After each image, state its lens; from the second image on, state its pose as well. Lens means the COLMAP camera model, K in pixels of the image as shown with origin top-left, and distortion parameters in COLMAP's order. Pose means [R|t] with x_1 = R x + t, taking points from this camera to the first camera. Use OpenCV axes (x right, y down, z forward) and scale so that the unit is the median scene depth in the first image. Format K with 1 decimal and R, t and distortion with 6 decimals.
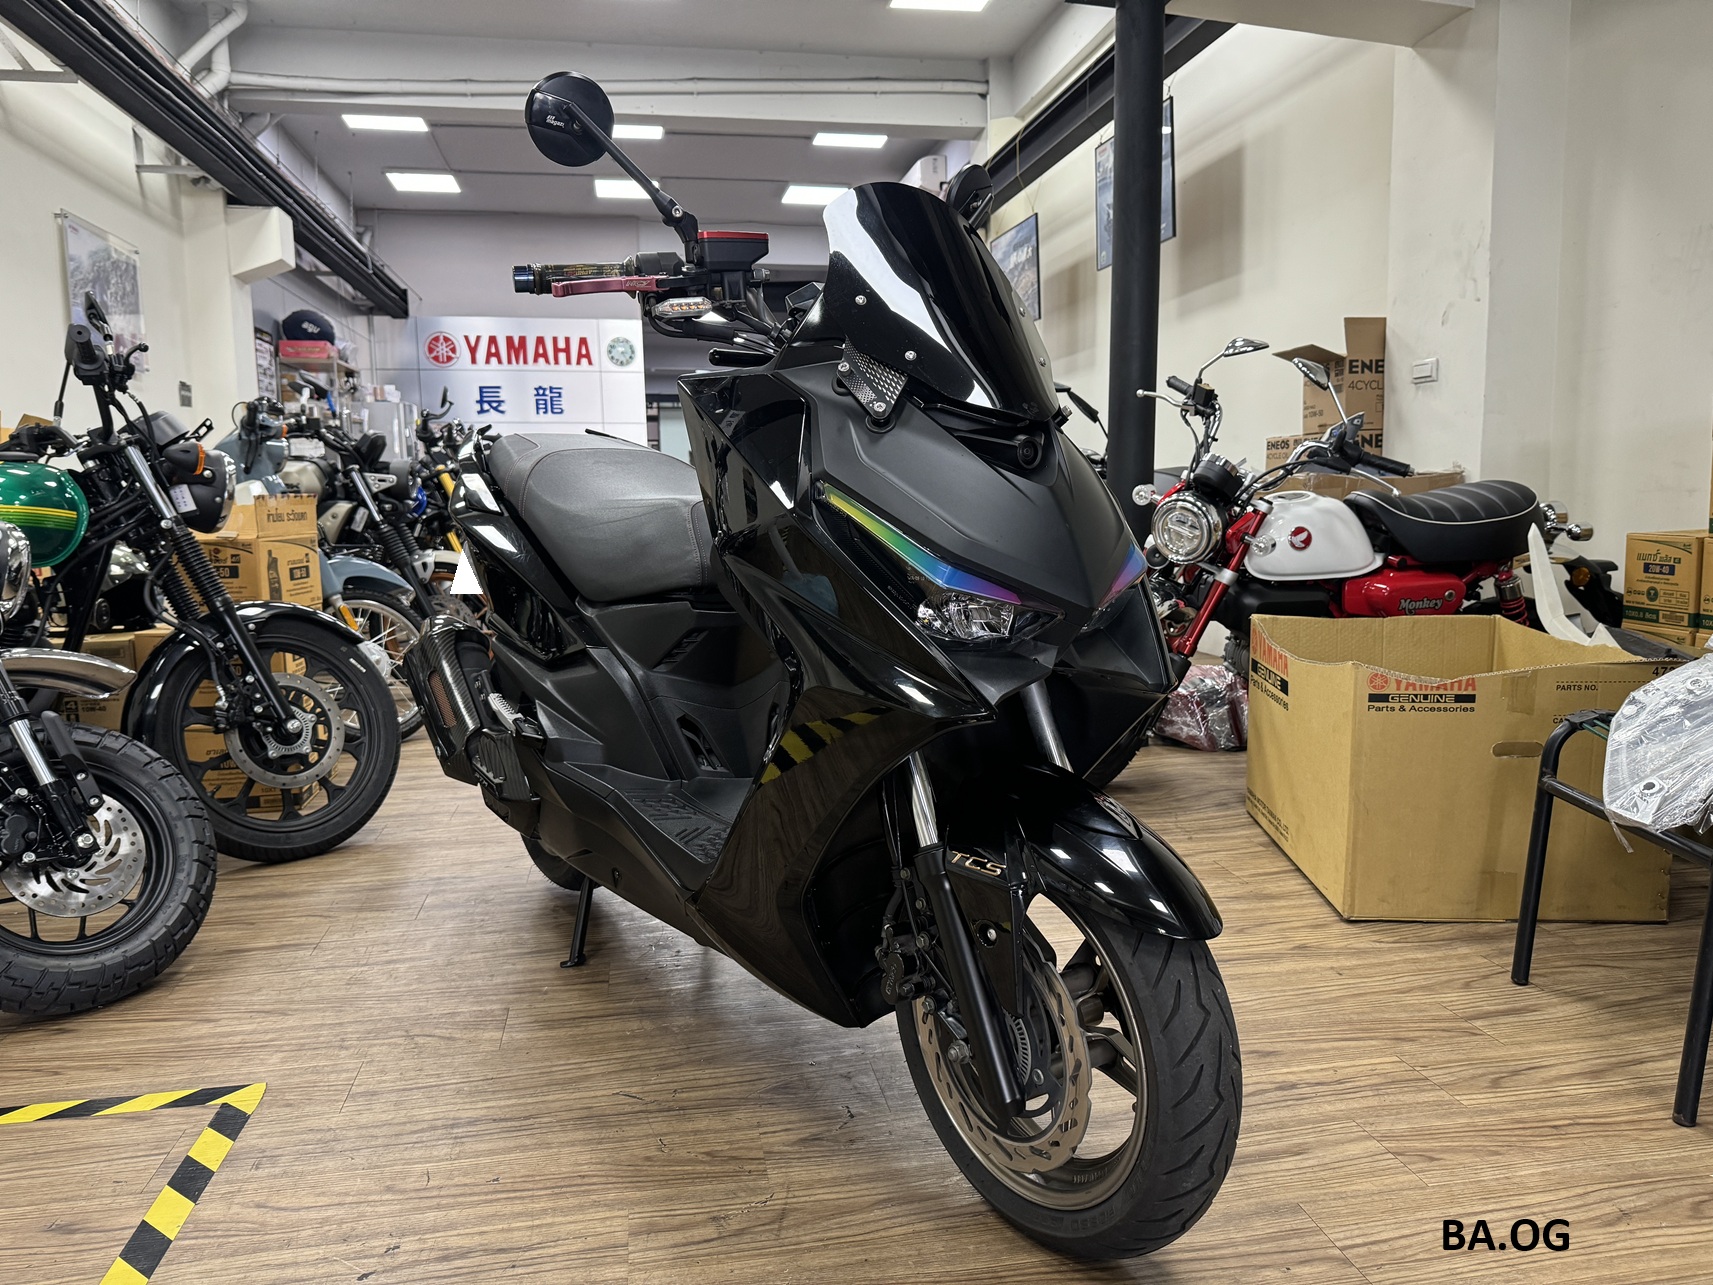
lens RADIAL K [[1230.0, 0, 858.8], [0, 1230.0, 639.4], [0, 0, 1]] dist [0.018735, -0.024632]
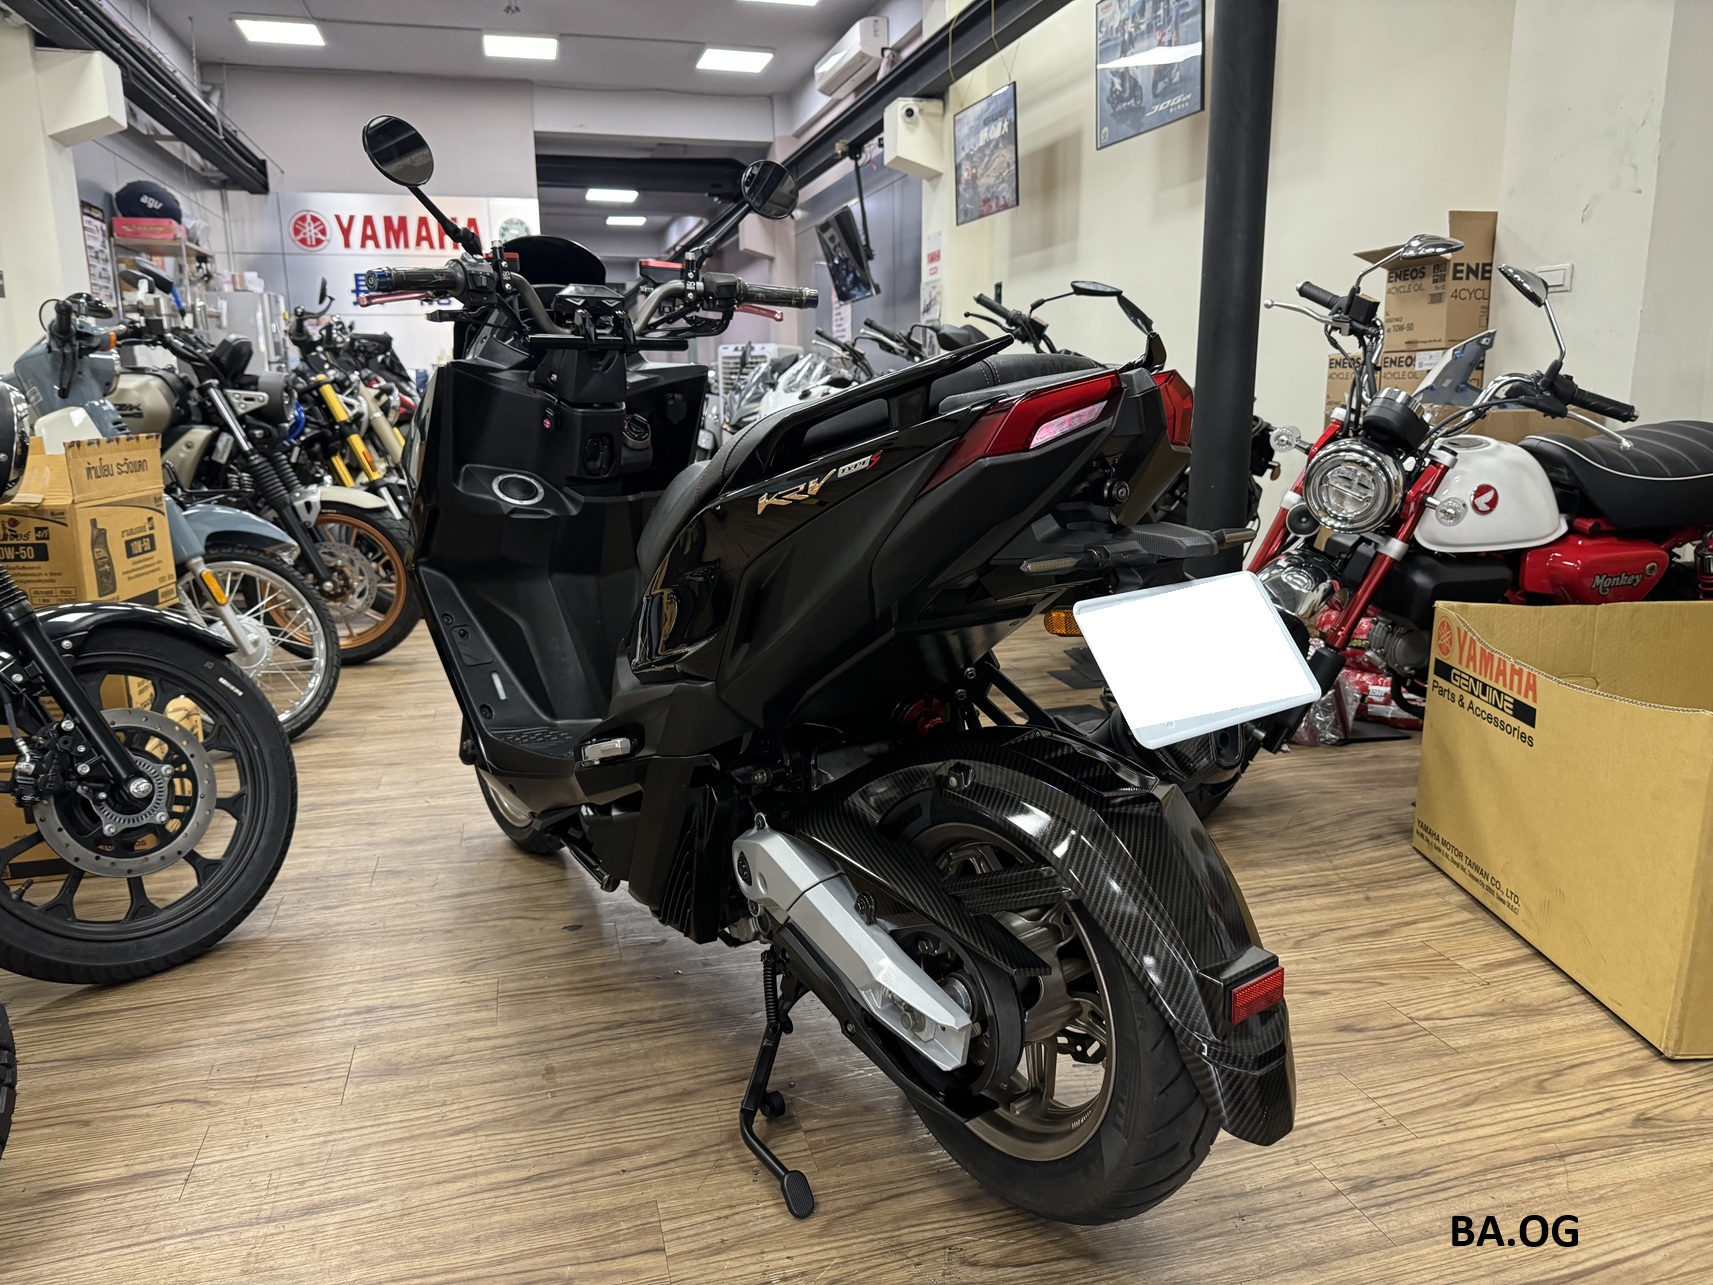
lens RADIAL K [[1230.0, 0, 864.9], [0, 1230.0, 644.7], [0, 0, 1]] dist [0.018735, -0.024632]
pose [[0.995910, -0.013186, 0.089388, -0.042600], [0.005385, 0.996198, 0.086953, -0.025154], [-0.090195, -0.086115, 0.992194, 0.106023]]
